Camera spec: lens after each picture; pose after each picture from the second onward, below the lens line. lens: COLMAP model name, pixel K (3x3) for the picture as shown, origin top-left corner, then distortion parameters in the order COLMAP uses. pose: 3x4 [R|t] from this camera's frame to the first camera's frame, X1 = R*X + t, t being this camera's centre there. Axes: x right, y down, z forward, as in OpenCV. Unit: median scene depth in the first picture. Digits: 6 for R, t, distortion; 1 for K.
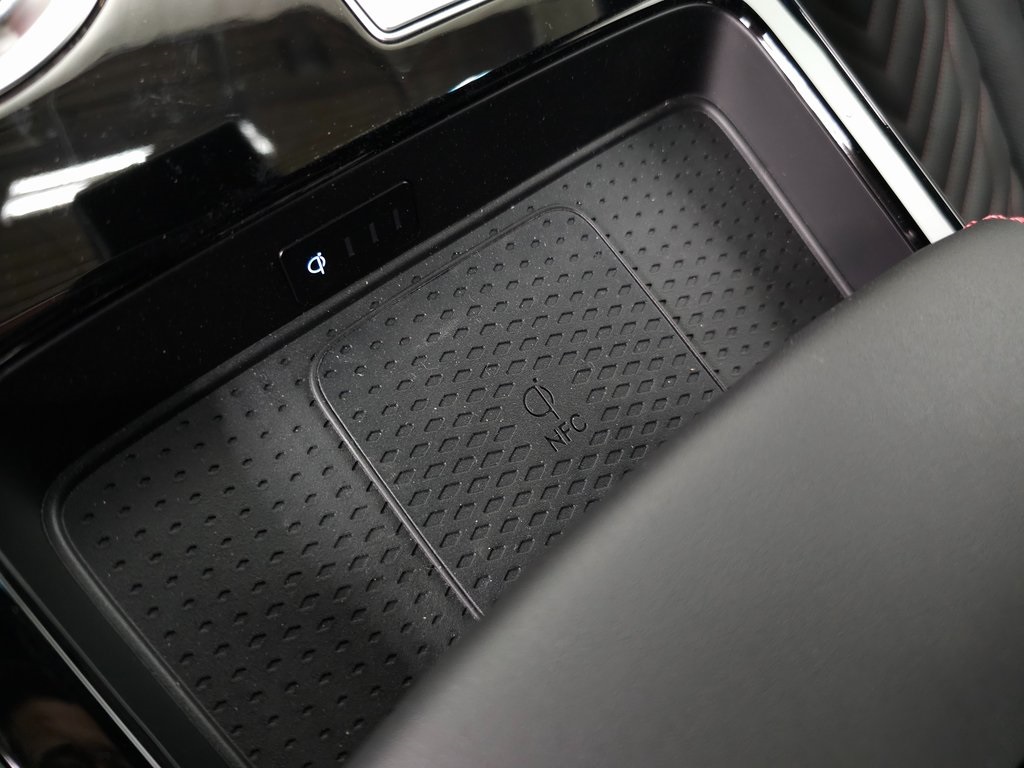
lens RADIAL K [[709.0, 0, 511.3], [0, 709.0, 383.3], [0, 0, 1]] dist [0.043491, -0.050245]
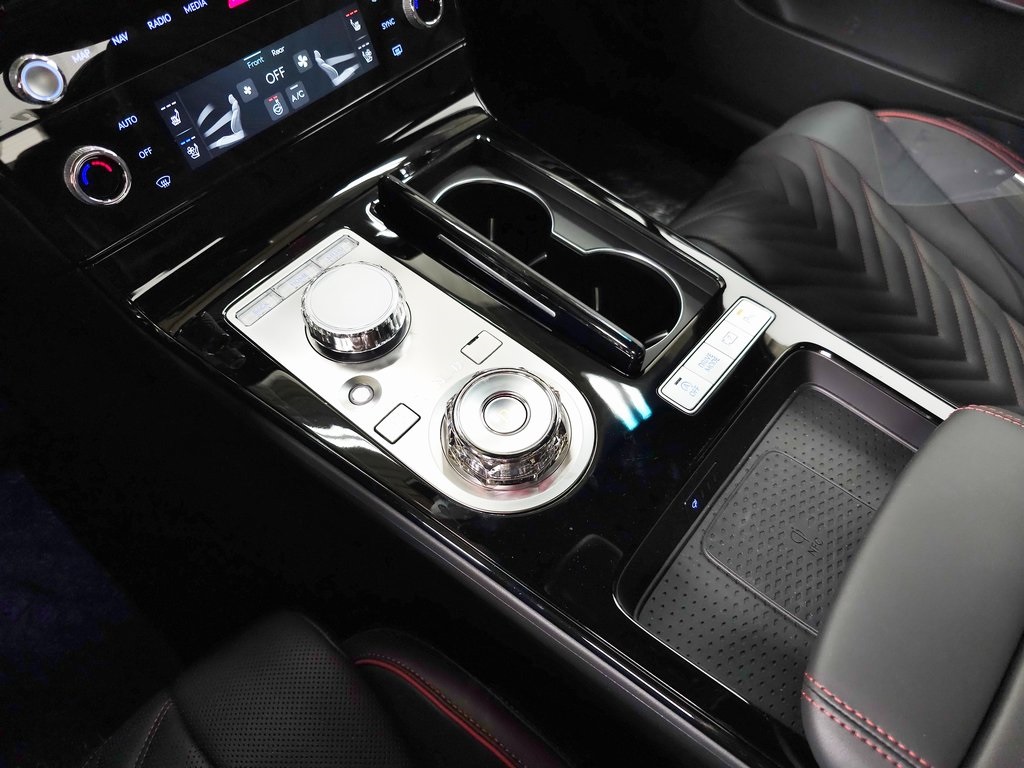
lens RADIAL K [[709.0, 0, 507.5], [0, 709.0, 370.9], [0, 0, 1]] dist [0.043491, -0.050245]
pose [[0.953731, -0.289591, -0.080835, -0.507974], [0.250016, 0.913213, -0.321769, 0.043251], [0.167000, 0.286671, 0.943361, -1.466003]]
